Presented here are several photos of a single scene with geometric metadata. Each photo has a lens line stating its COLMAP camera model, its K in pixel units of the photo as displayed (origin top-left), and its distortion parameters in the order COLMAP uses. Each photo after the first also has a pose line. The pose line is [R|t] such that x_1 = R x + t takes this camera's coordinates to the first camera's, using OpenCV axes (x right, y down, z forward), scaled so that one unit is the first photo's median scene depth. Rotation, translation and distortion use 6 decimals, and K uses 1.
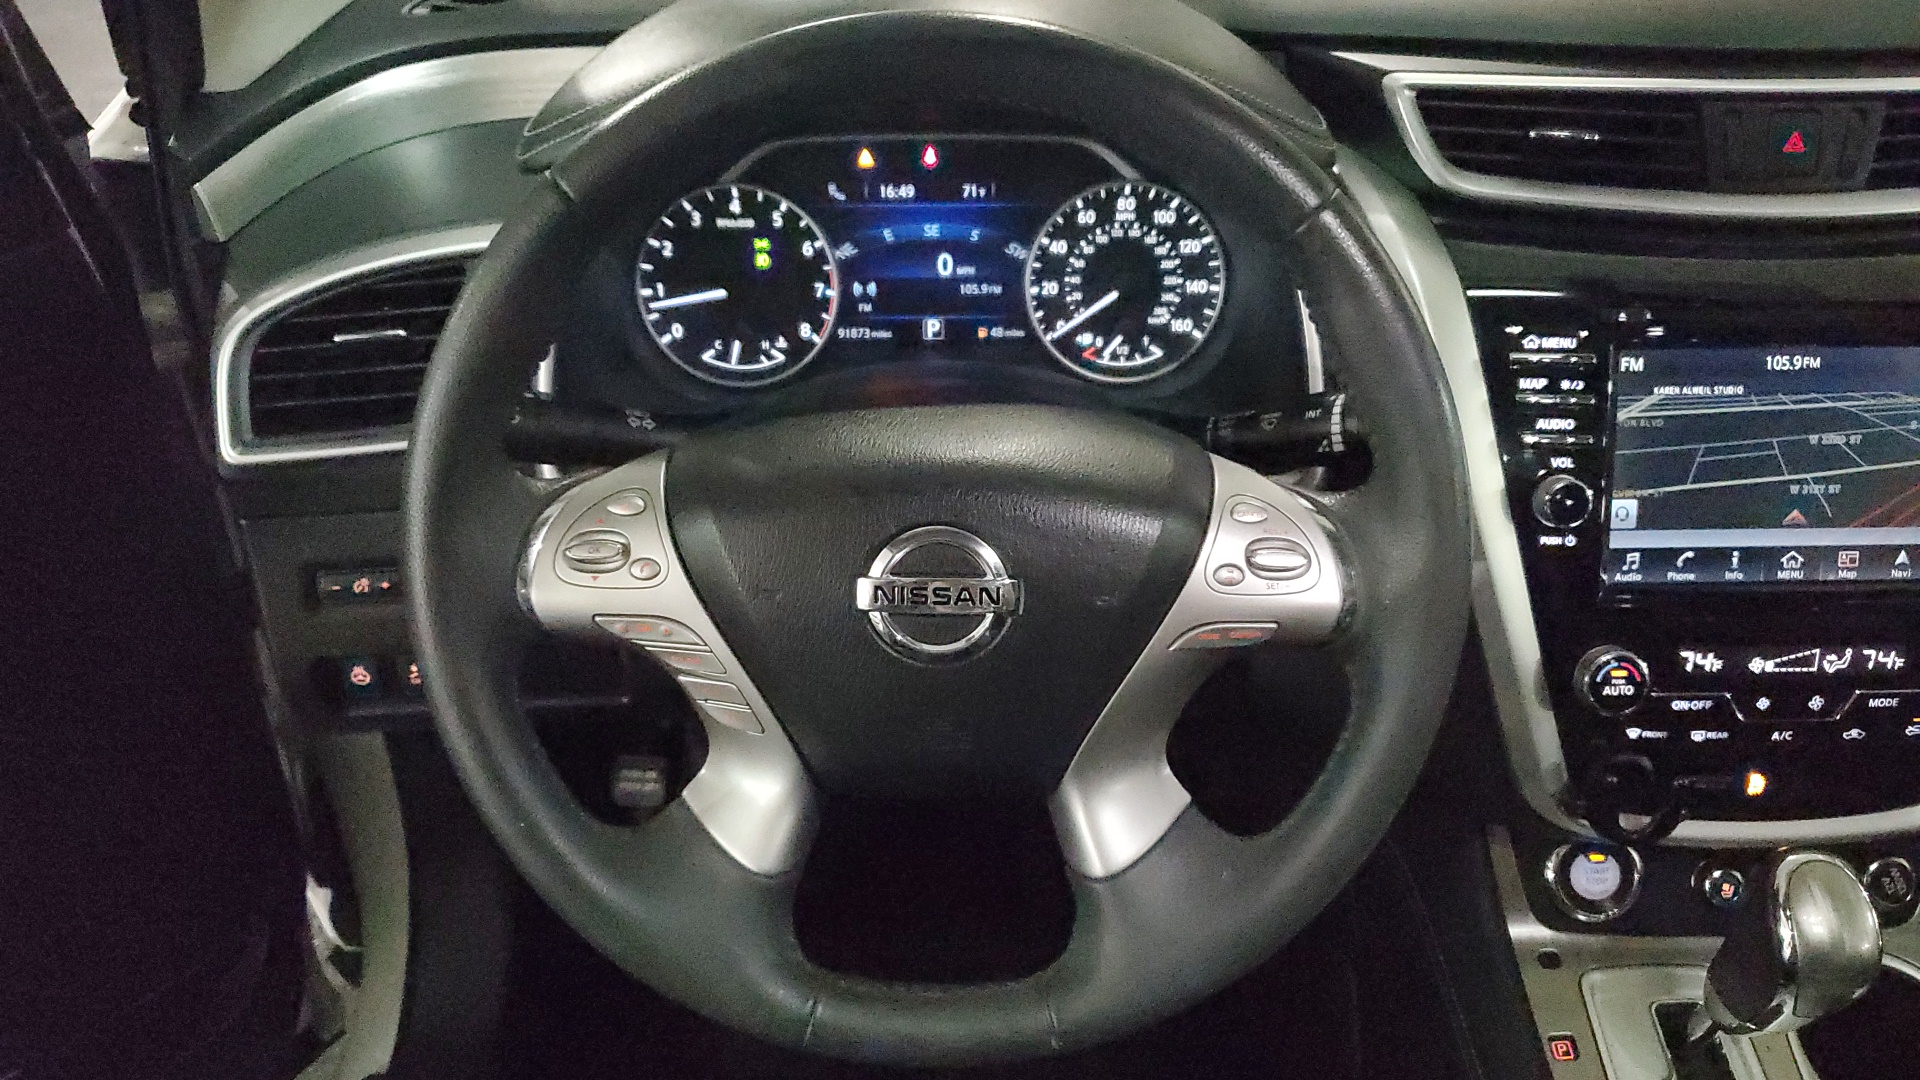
lens RADIAL K [[1539.2, 0, 987.9], [0, 1539.2, 549.1], [0, 0, 1]] dist [0.130136, -0.249342]
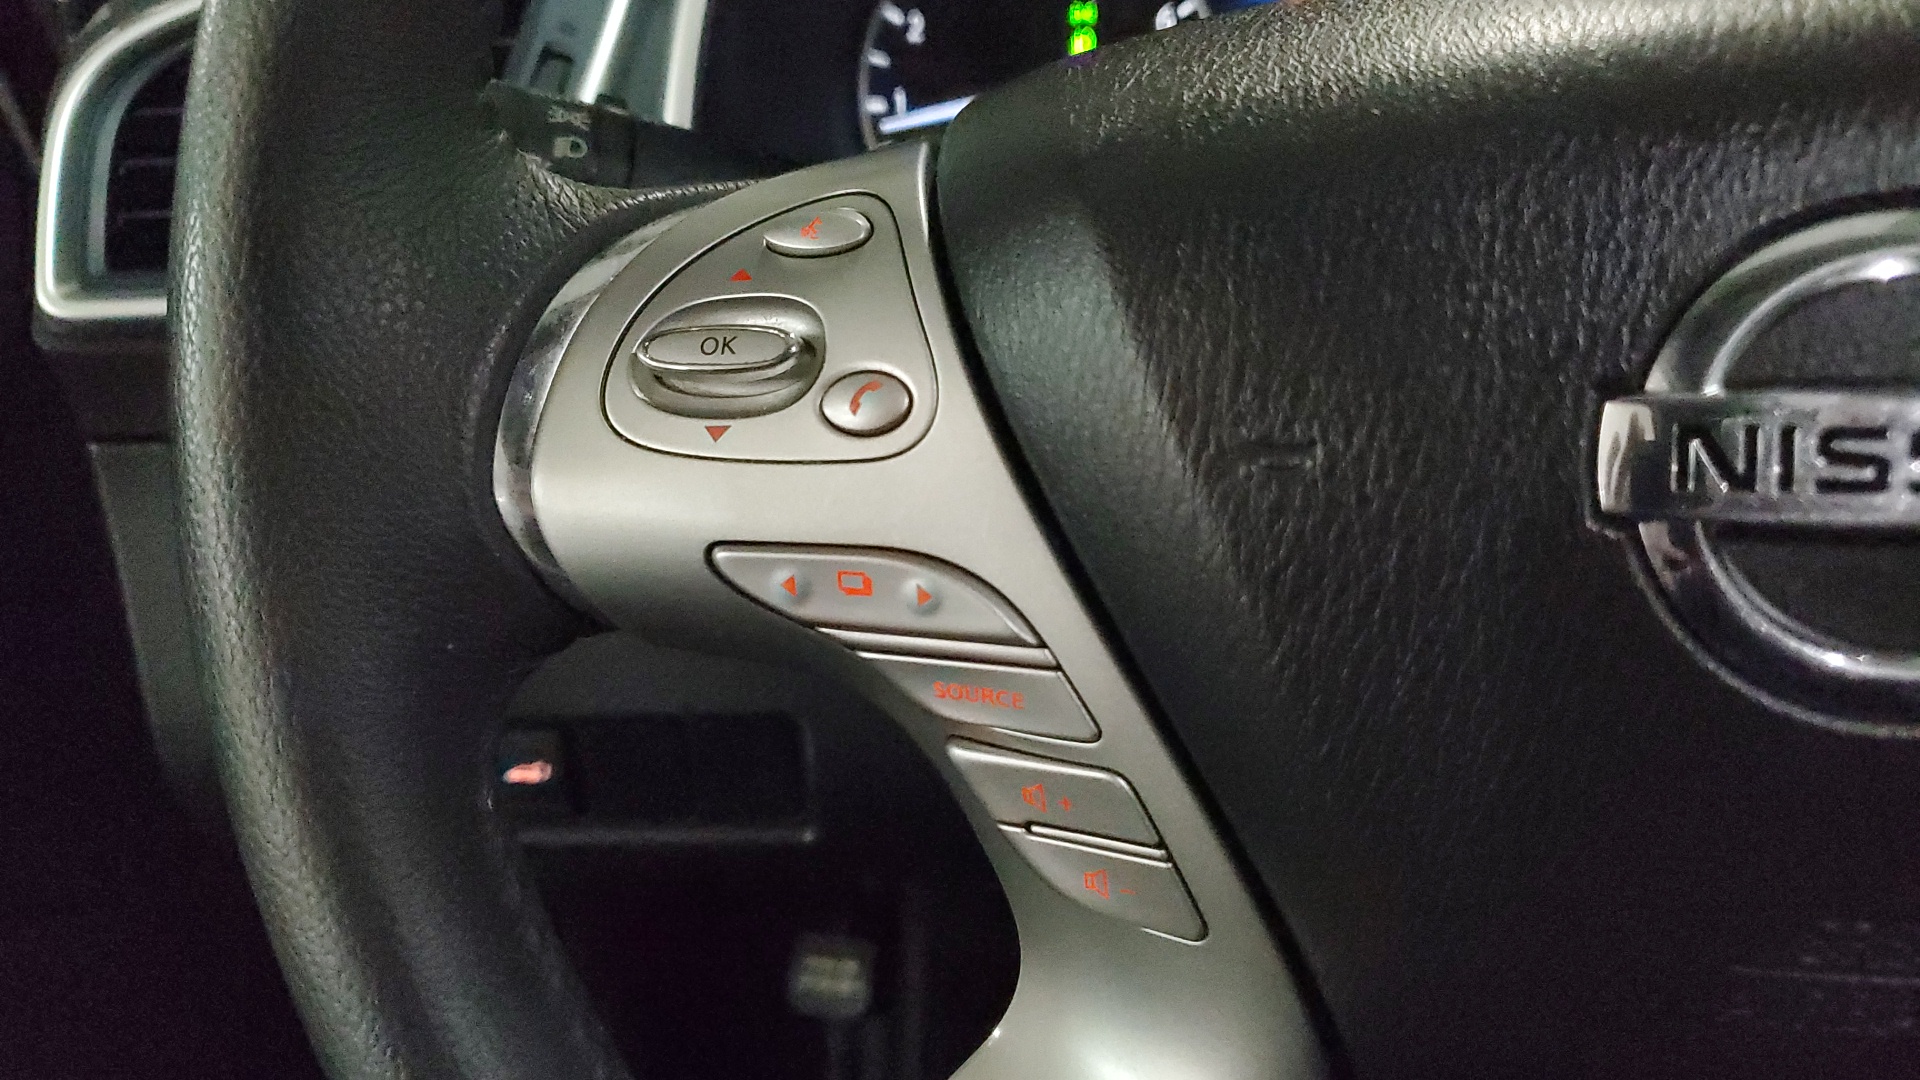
lens RADIAL K [[1618.7, 0, 960.0], [0, 1618.7, 540.0], [0, 0, 1]] dist [0.006982, 0.001005]
pose [[0.988473, 0.013096, -0.150830, -0.116593], [-0.028855, 0.994287, -0.102768, 0.058483], [0.148623, 0.105936, 0.983203, 0.521158]]
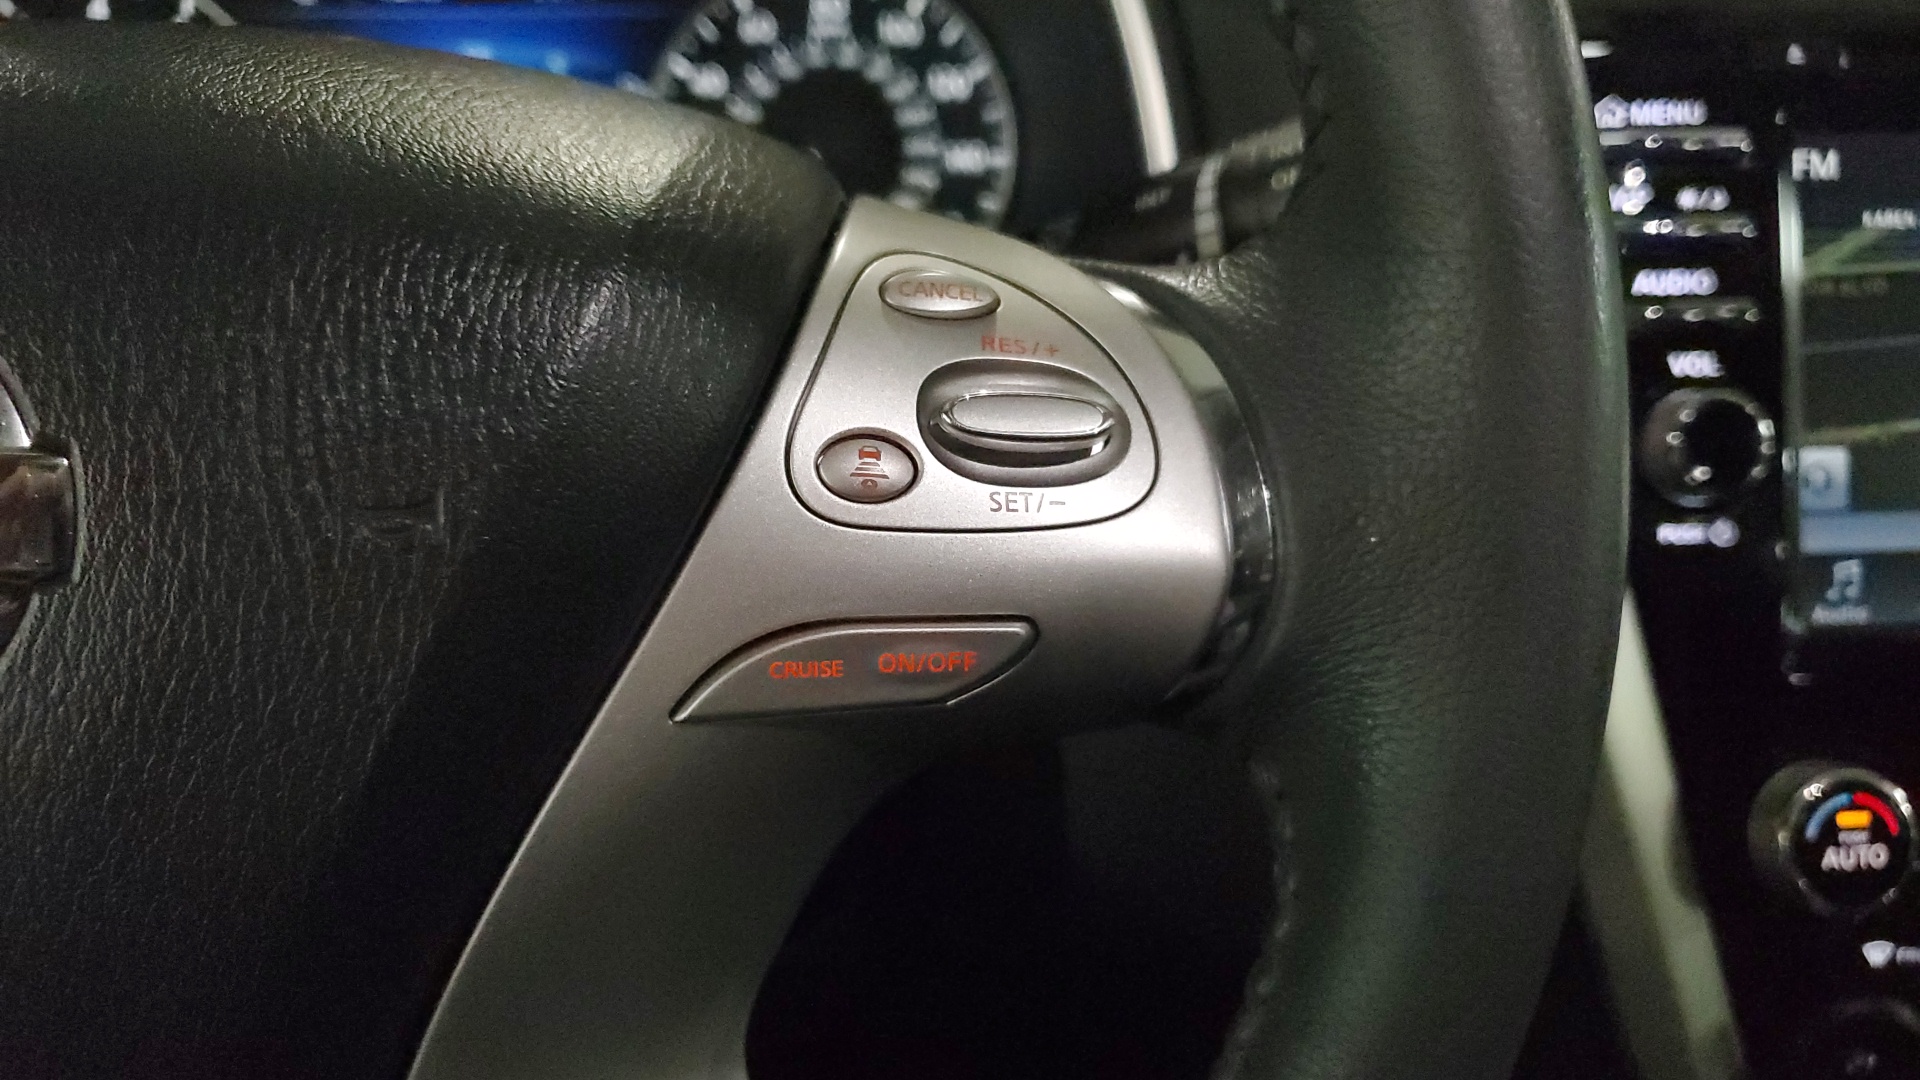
lens RADIAL K [[1618.7, 0, 960.0], [0, 1618.7, 540.0], [0, 0, 1]] dist [0.006982, 0.001005]
pose [[0.998848, -0.019989, 0.043622, 0.124209], [0.026200, 0.988818, -0.146811, 0.061379], [-0.040200, 0.147785, 0.988202, 0.527661]]
